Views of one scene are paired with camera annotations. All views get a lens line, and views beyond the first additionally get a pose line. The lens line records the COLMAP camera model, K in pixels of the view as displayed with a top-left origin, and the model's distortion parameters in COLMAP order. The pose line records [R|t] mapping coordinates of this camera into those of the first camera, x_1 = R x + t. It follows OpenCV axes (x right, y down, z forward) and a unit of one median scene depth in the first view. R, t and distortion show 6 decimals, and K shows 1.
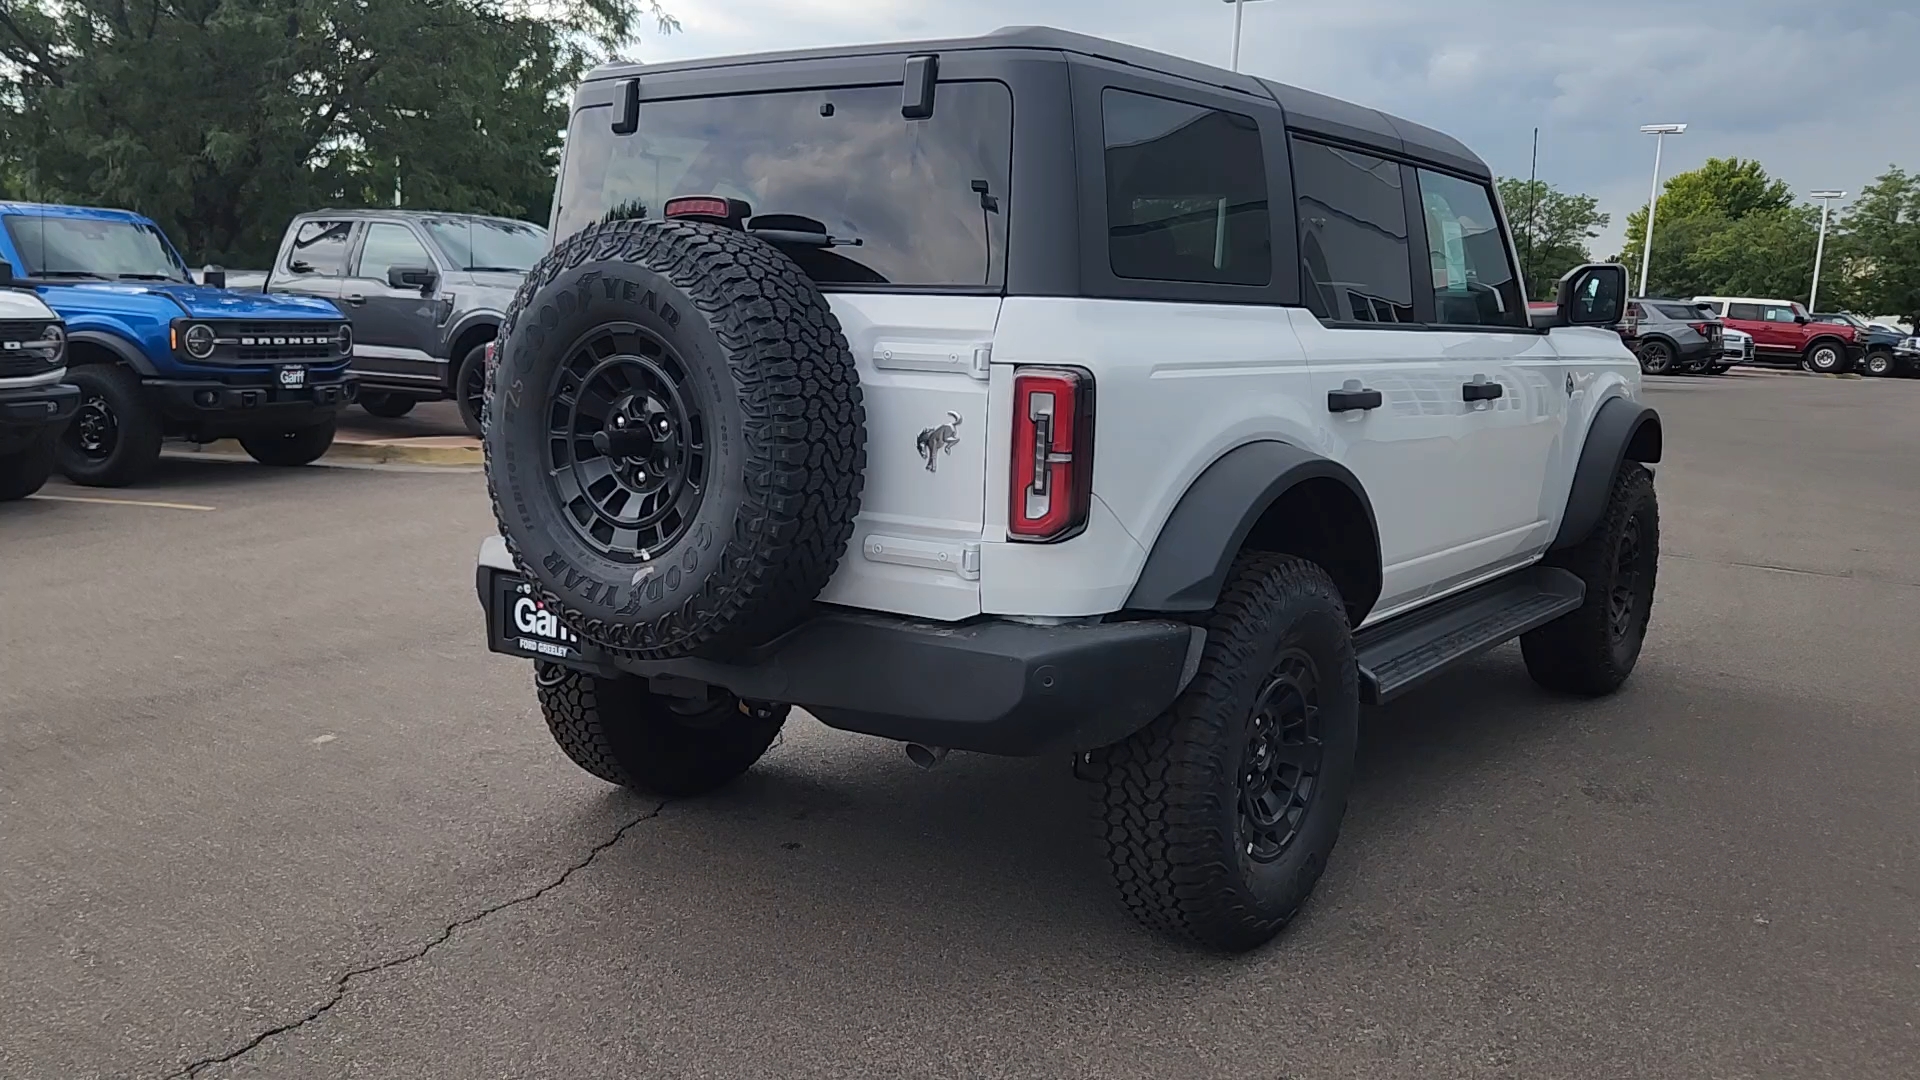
lens RADIAL K [[1633.5, 0, 959.1], [0, 1633.5, 539.9], [0, 0, 1]] dist [0.026044, -0.002846]
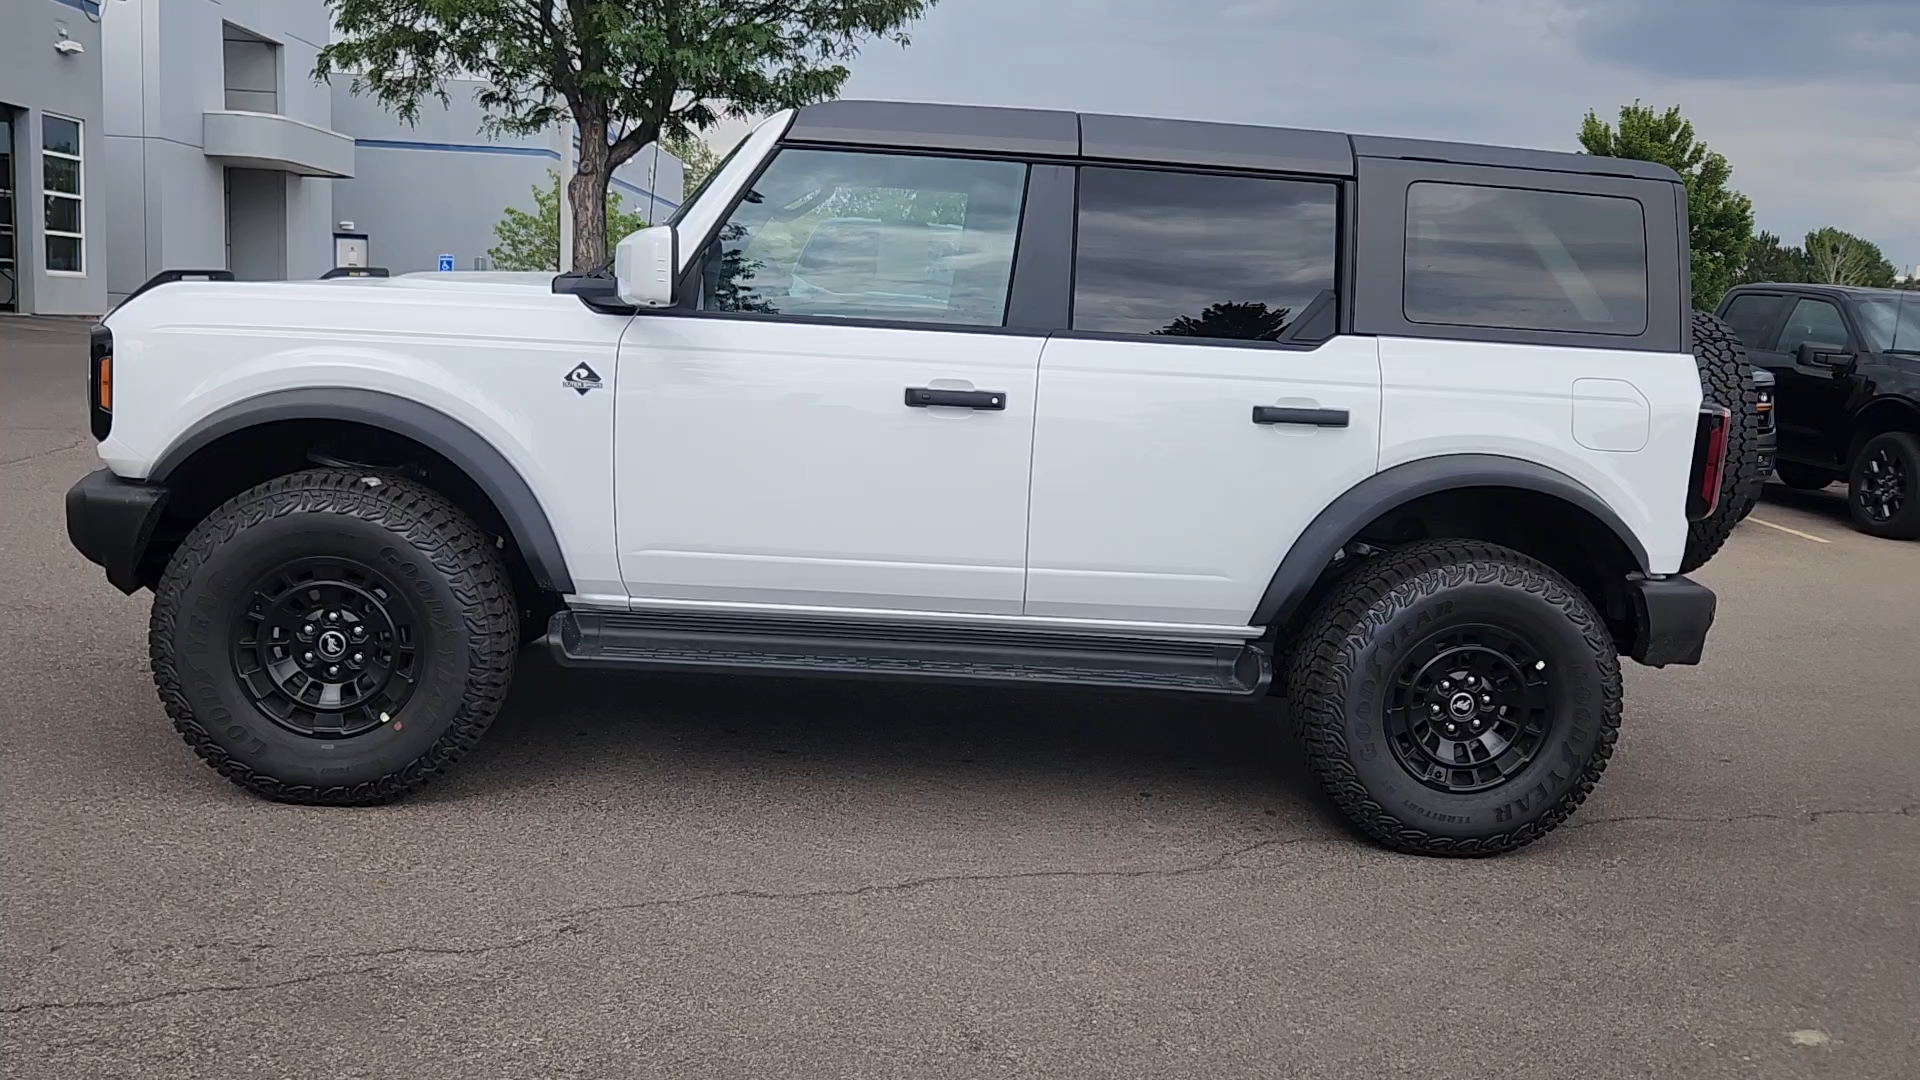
lens RADIAL K [[1633.5, 0, 961.6], [0, 1633.5, 532.1], [0, 0, 1]] dist [0.026044, -0.002846]
pose [[-0.641250, -0.187671, 0.744028, -0.949104], [0.027573, 0.963368, 0.266760, -0.416291], [-0.766837, 0.191575, -0.612585, 2.473927]]
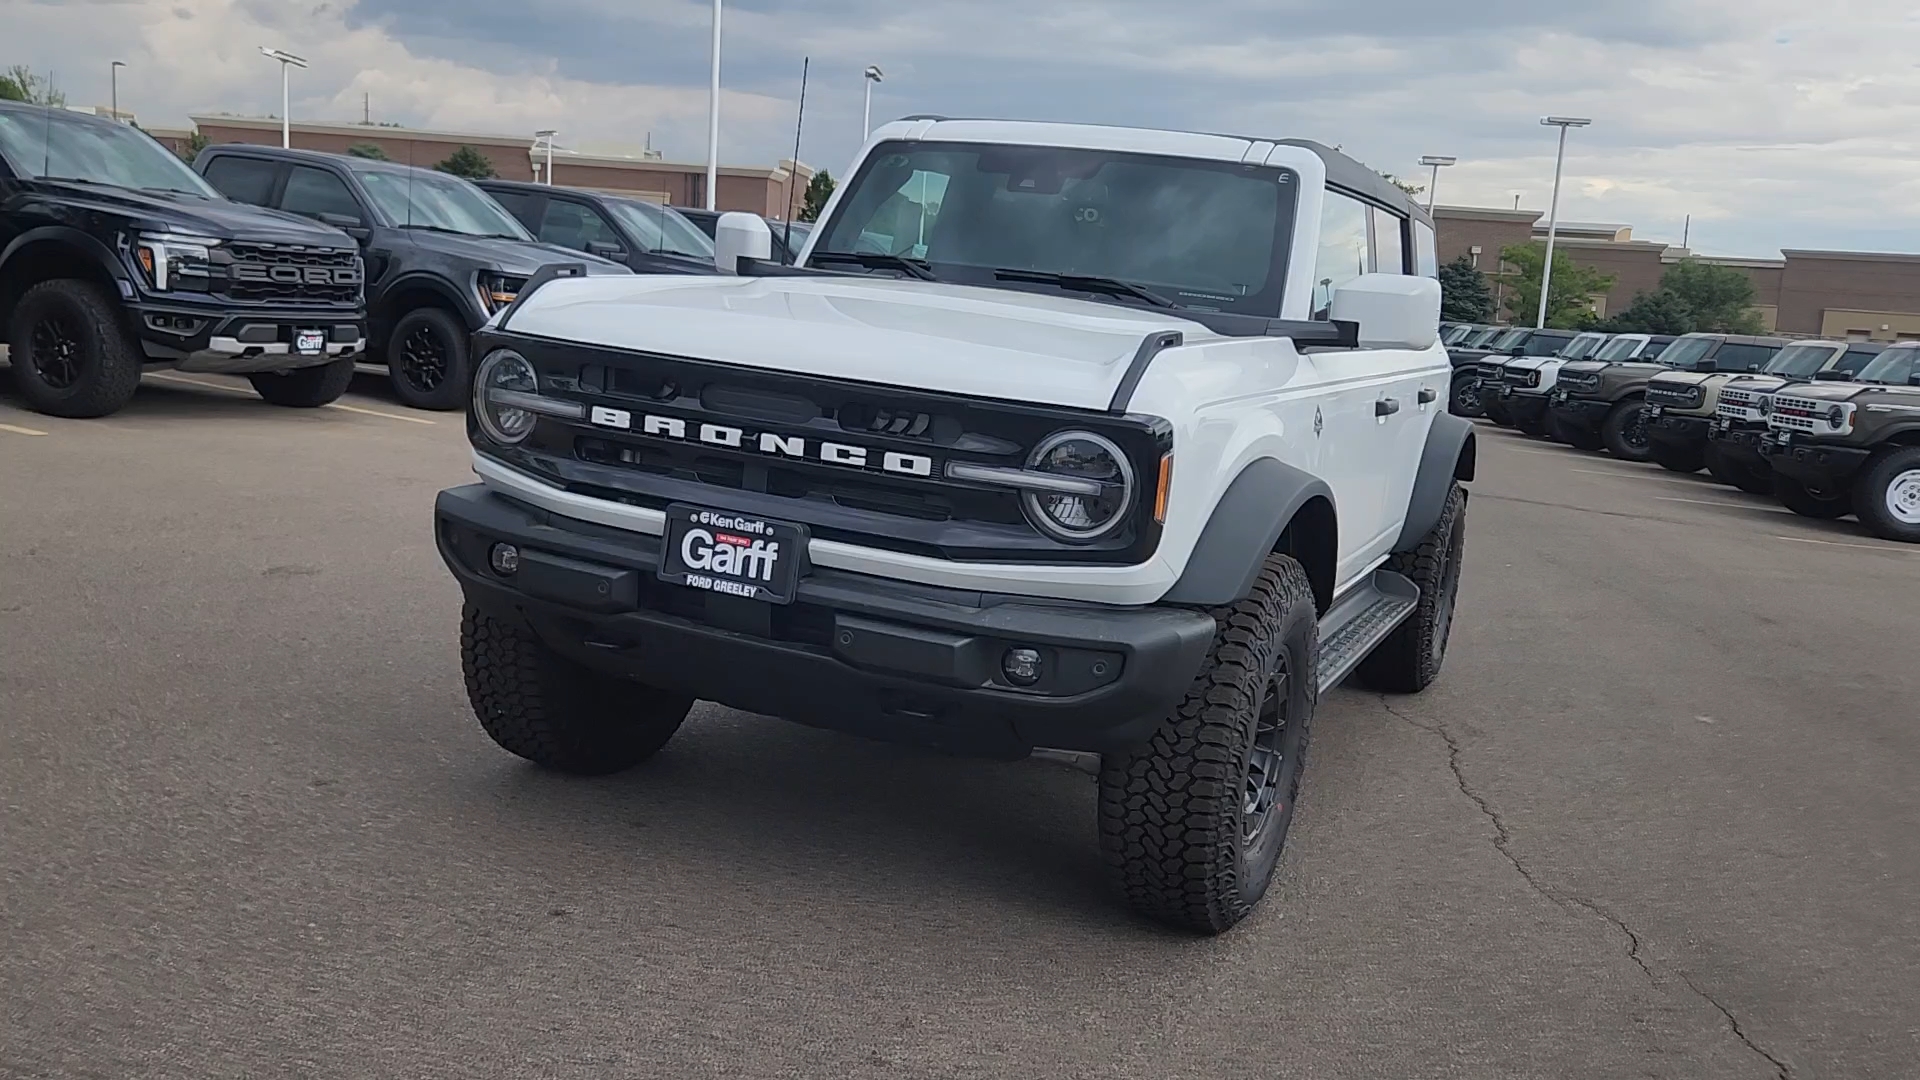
lens RADIAL K [[1633.5, 0, 957.3], [0, 1633.5, 533.9], [0, 0, 1]] dist [0.026044, -0.002846]
pose [[-0.971778, -0.091910, -0.217258, 0.703966], [-0.154005, 0.944814, 0.289152, -0.444110], [0.178692, 0.314450, -0.932304, 3.056426]]
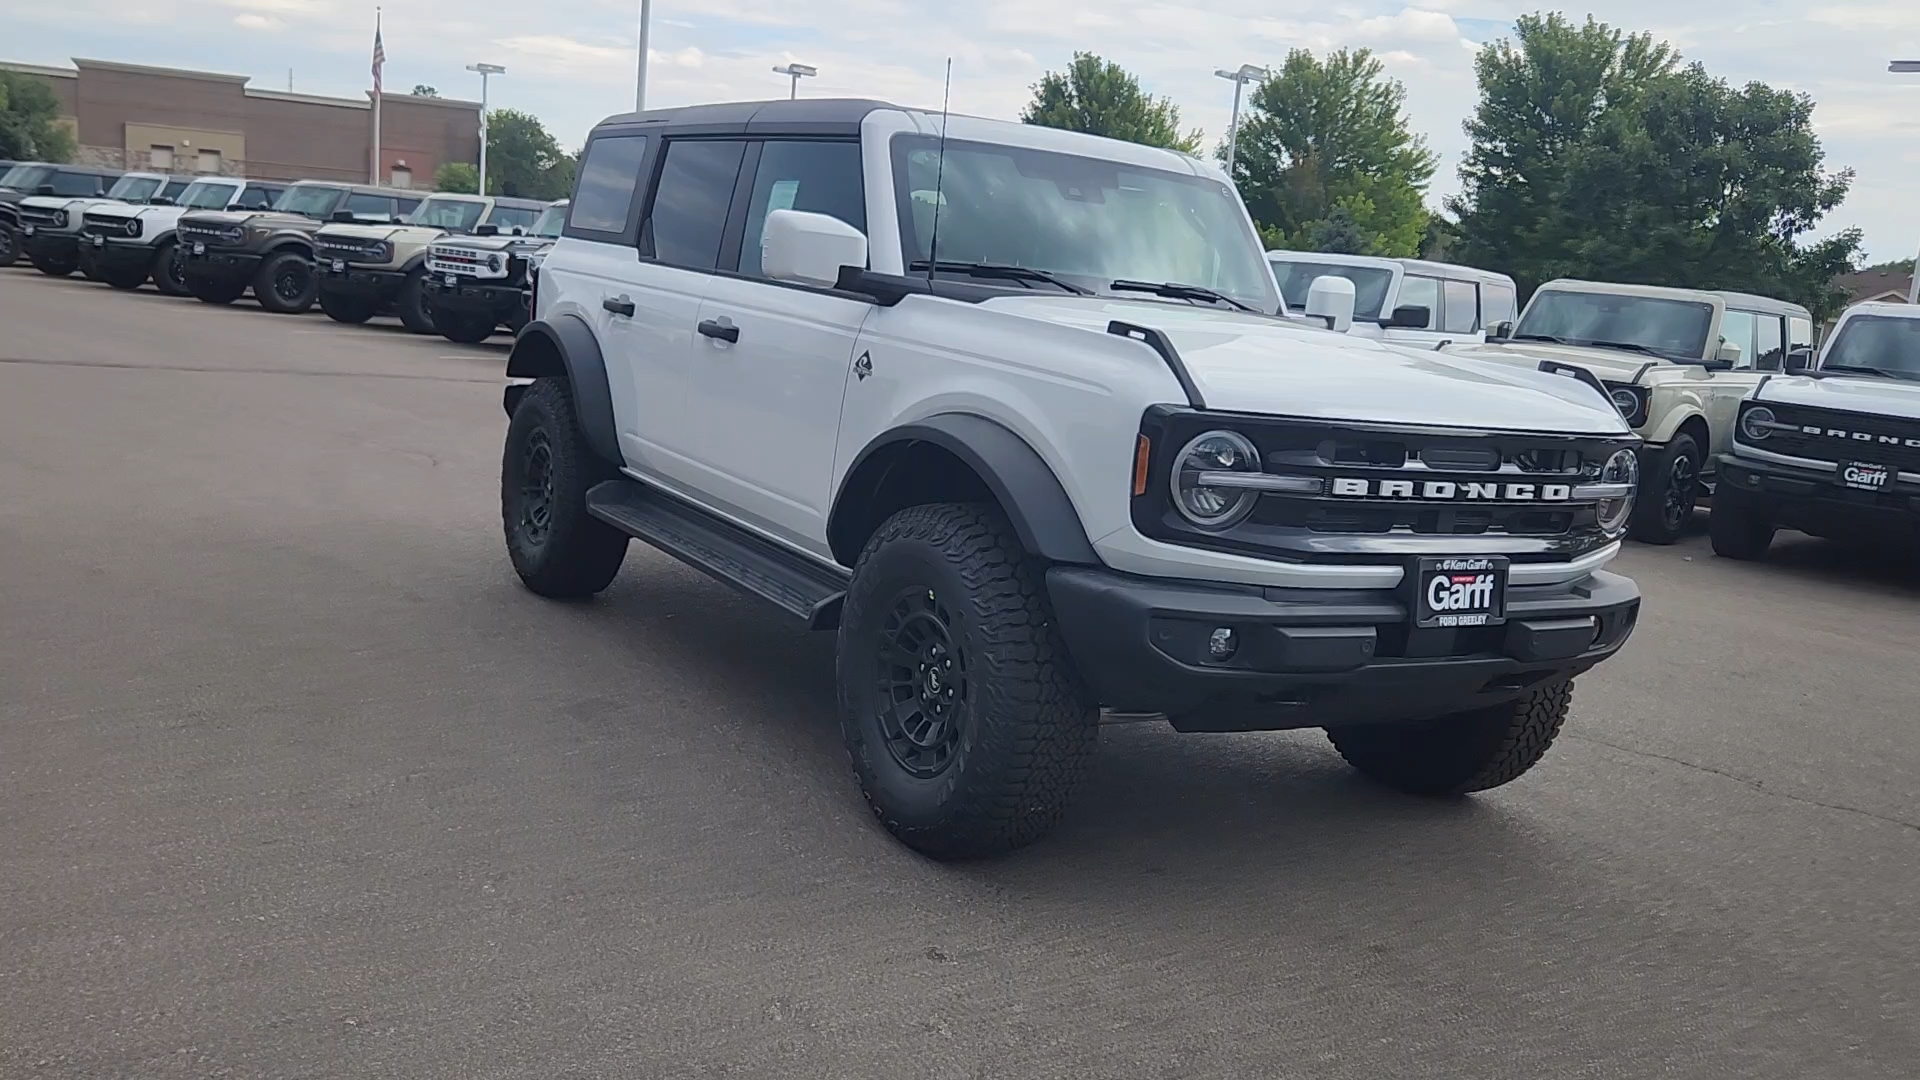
lens RADIAL K [[1633.5, 0, 956.4], [0, 1633.5, 542.8], [0, 0, 1]] dist [0.026044, -0.002846]
pose [[-0.381193, 0.088825, -0.920218, 1.799447], [-0.246414, 0.949603, 0.193736, -0.290739], [0.891051, 0.300606, -0.340094, 2.174374]]
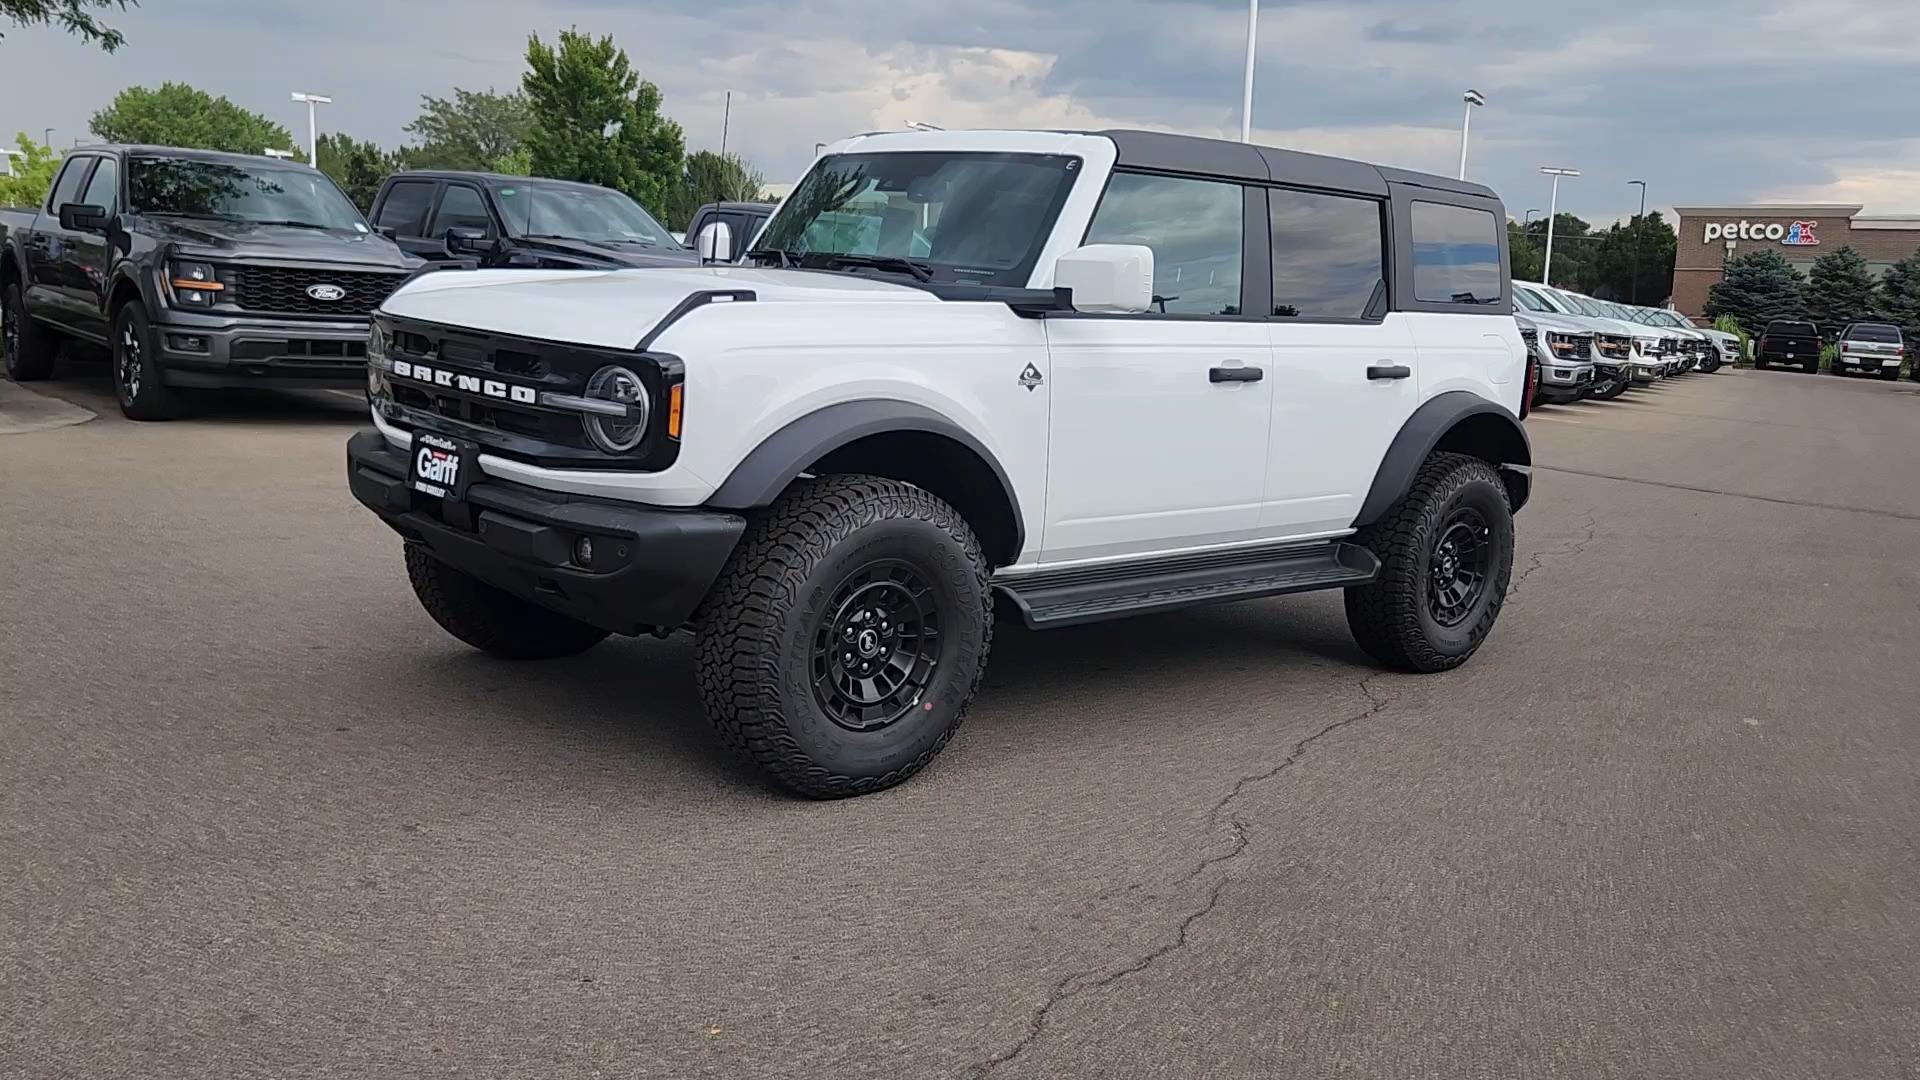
lens RADIAL K [[1633.5, 0, 954.2], [0, 1633.5, 533.2], [0, 0, 1]] dist [0.026044, -0.002846]
pose [[-0.975287, -0.122885, 0.183615, -0.037050], [-0.061552, 0.949275, 0.308366, -0.507739], [-0.212195, 0.289443, -0.933379, 3.276429]]
